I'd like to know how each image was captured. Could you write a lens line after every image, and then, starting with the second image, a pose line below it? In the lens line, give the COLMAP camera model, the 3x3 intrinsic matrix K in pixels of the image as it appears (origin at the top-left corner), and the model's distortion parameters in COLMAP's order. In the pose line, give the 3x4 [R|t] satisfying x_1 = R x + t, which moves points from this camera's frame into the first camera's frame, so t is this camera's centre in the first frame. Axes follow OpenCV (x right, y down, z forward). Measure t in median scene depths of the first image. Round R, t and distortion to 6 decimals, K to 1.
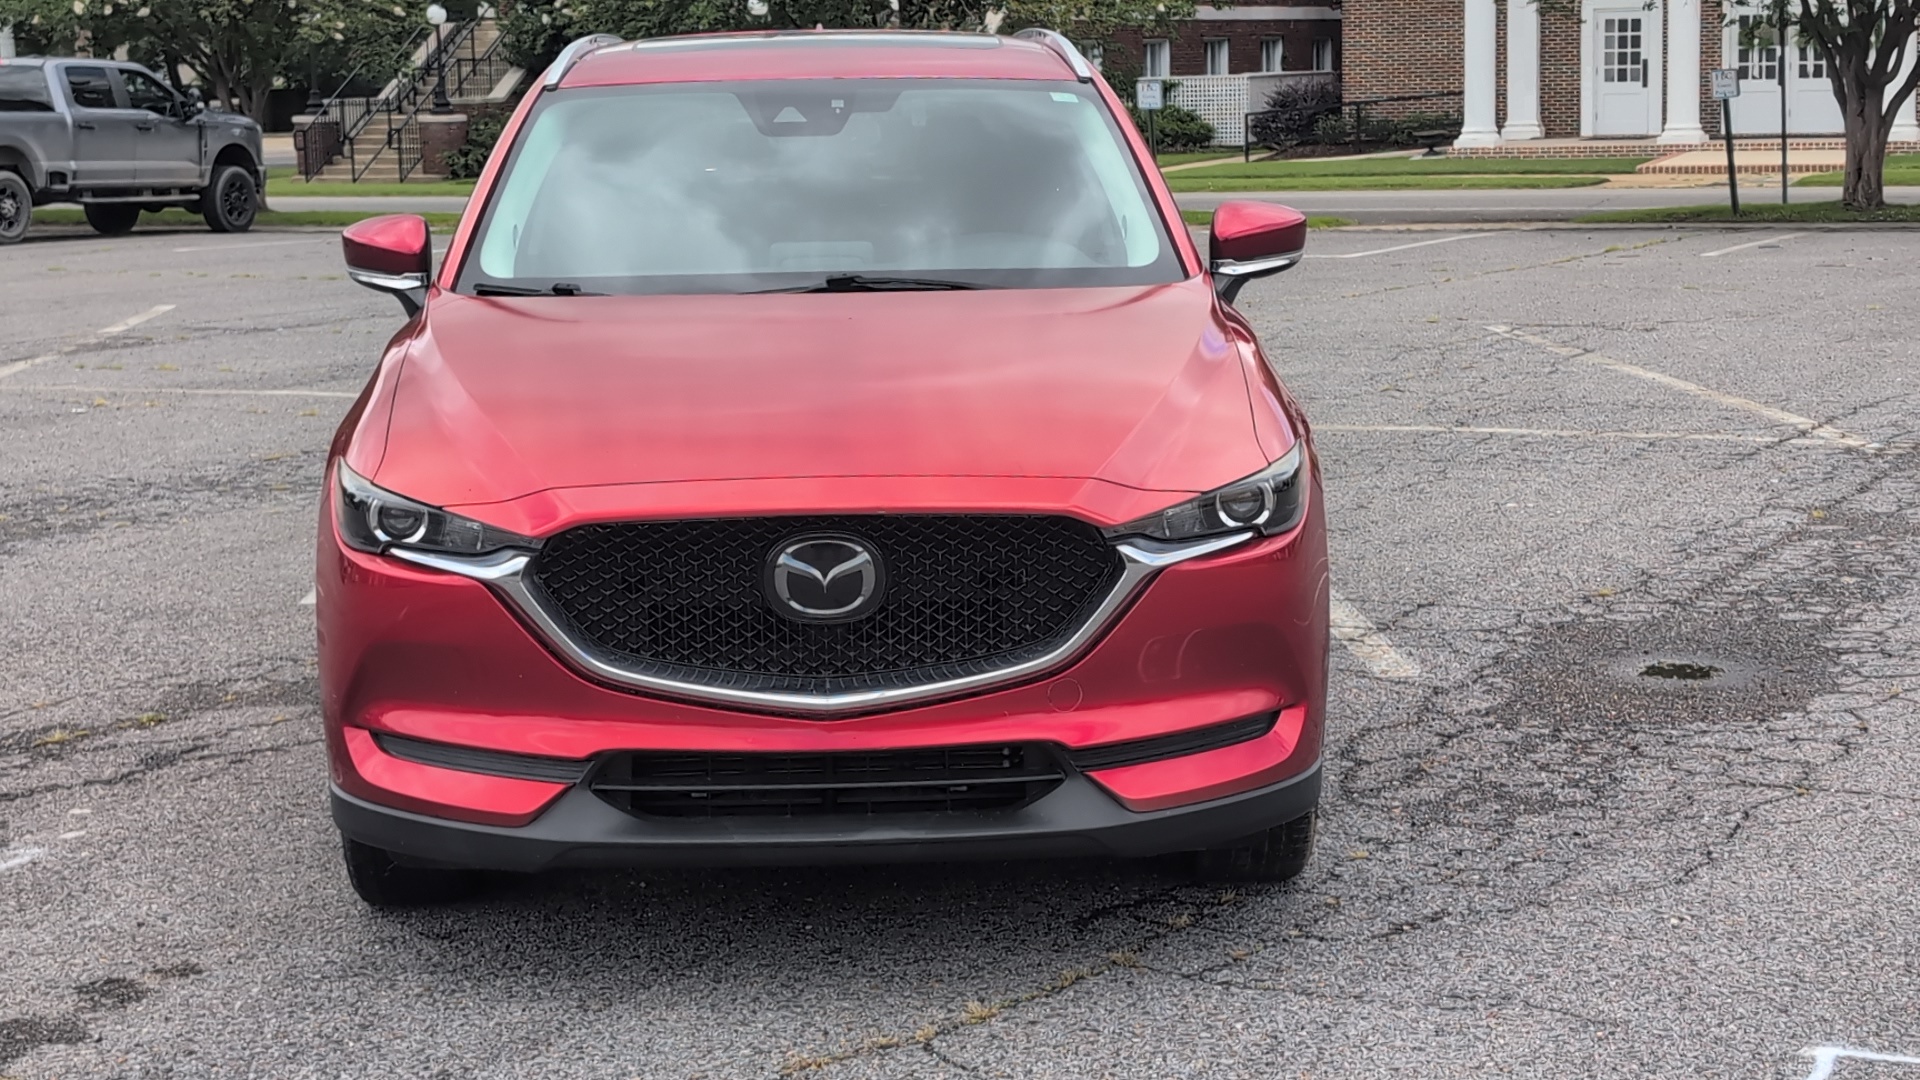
lens RADIAL K [[3382.5, 0, 960.0], [0, 3382.5, 540.0], [0, 0, 1]] dist [0.165865, 0.021190]
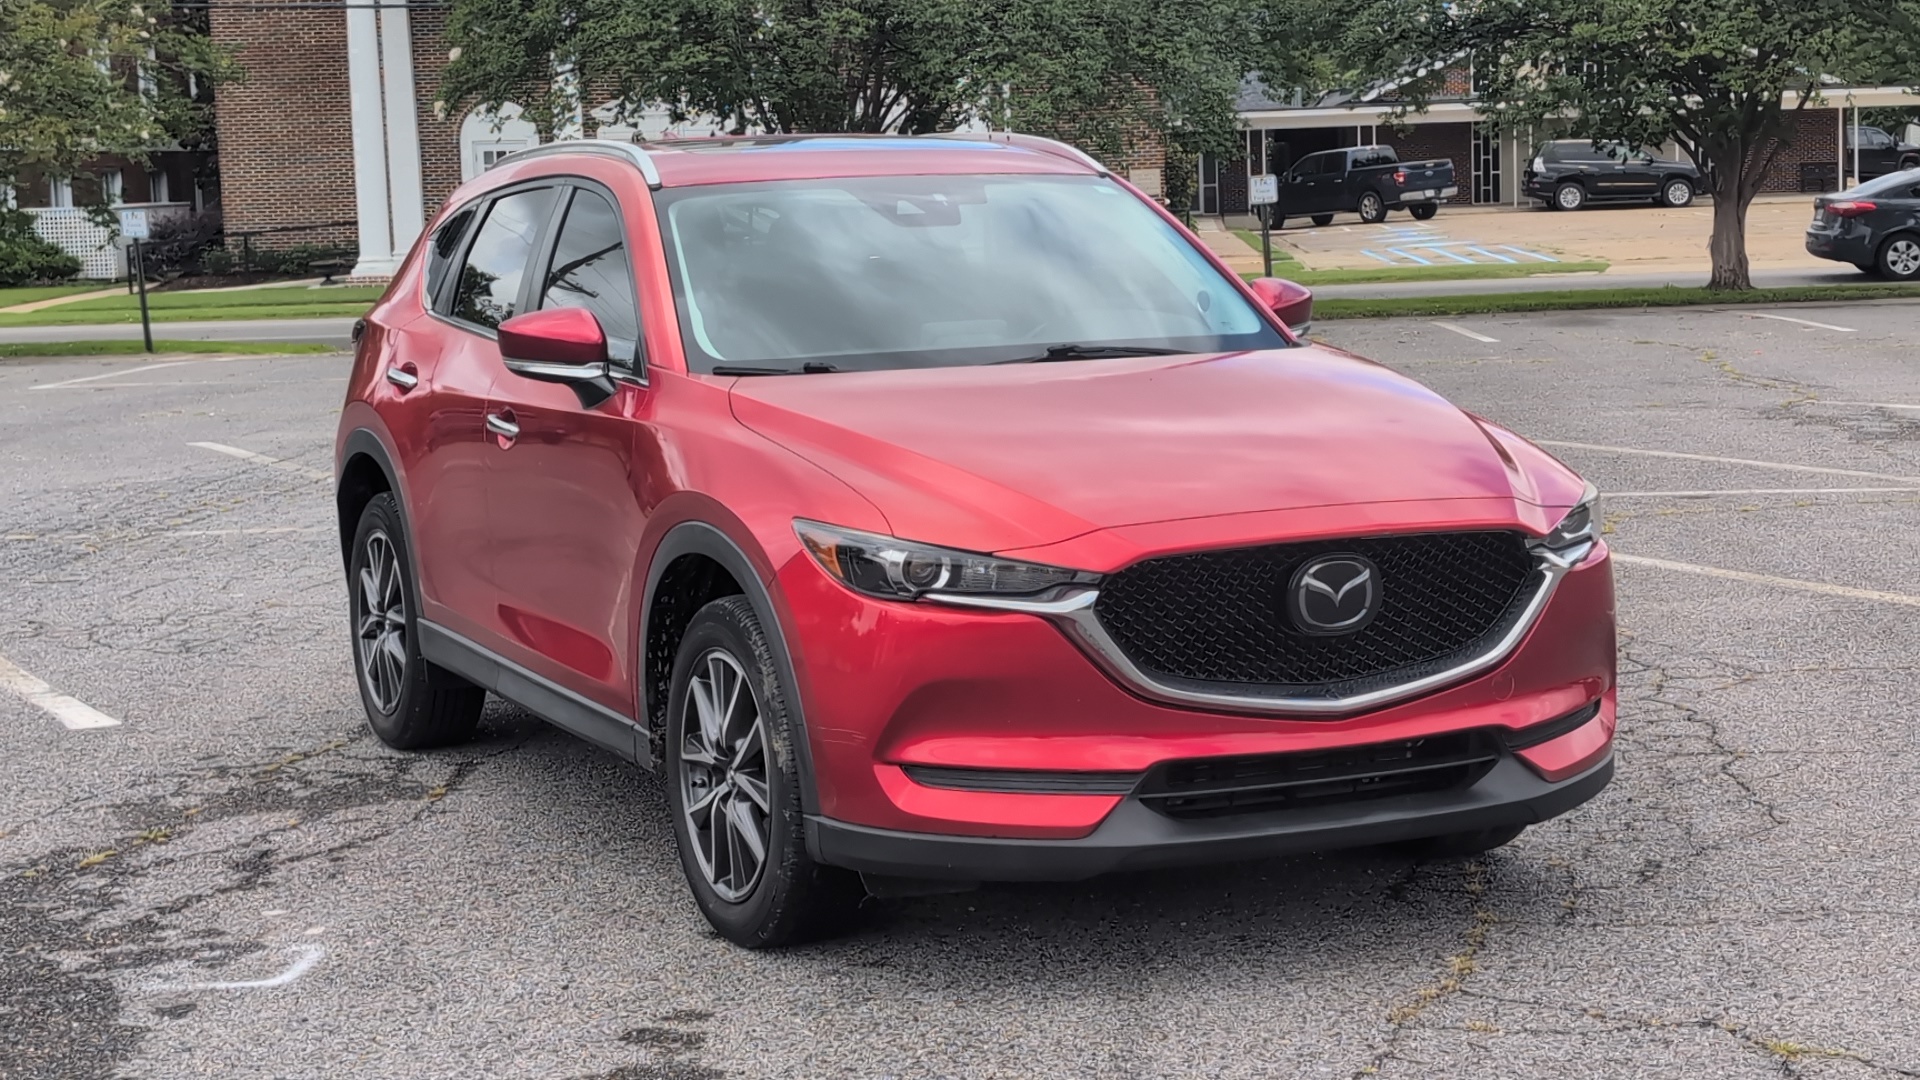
lens RADIAL K [[3382.5, 0, 960.0], [0, 3382.5, 540.0], [0, 0, 1]] dist [0.165865, 0.021190]
pose [[0.925247, -0.051613, 0.375839, -0.575279], [0.066481, 0.997431, -0.026690, 0.014746], [-0.373495, 0.049682, 0.926301, -0.009684]]
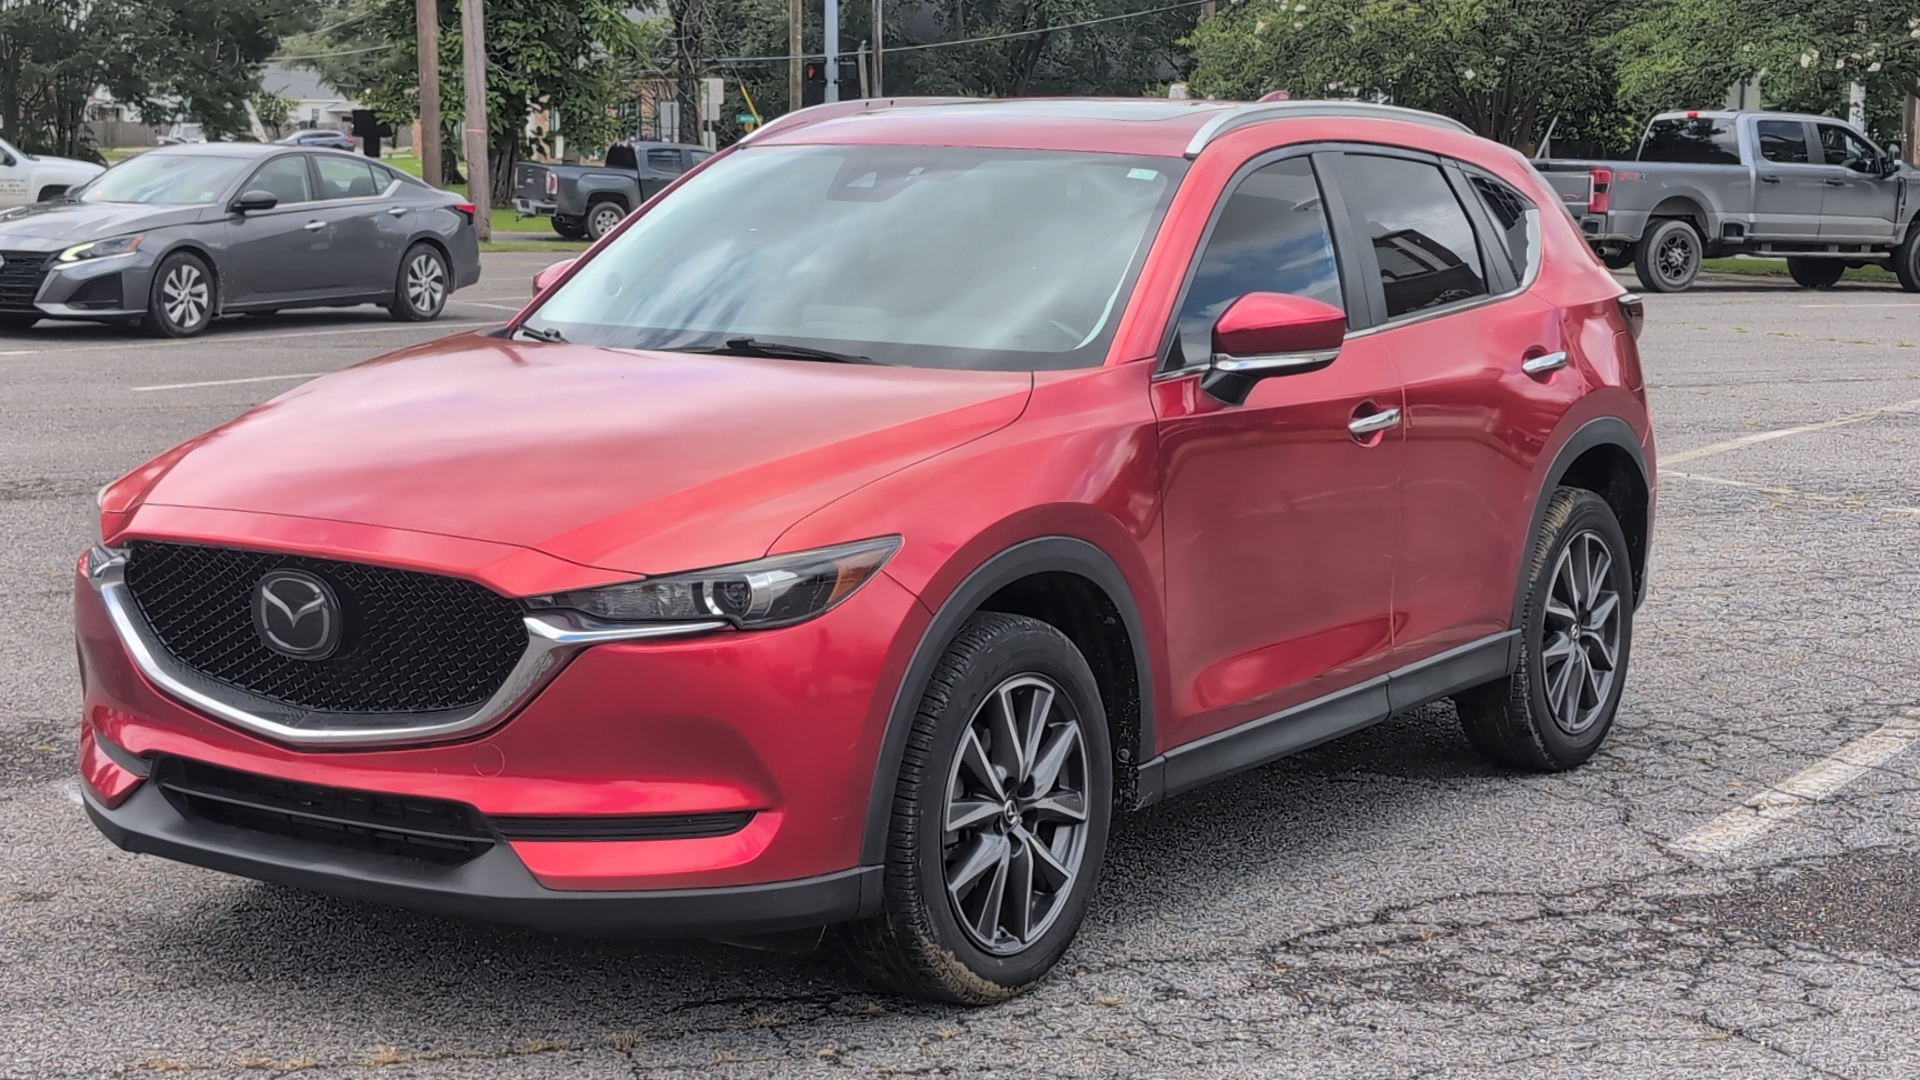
lens RADIAL K [[3382.5, 0, 960.0], [0, 3382.5, 540.0], [0, 0, 1]] dist [0.165865, 0.021190]
pose [[0.855663, 0.102654, -0.507250, 0.649877], [-0.110227, 0.993791, 0.015178, -0.049247], [0.505658, 0.042926, 0.861665, 0.201224]]
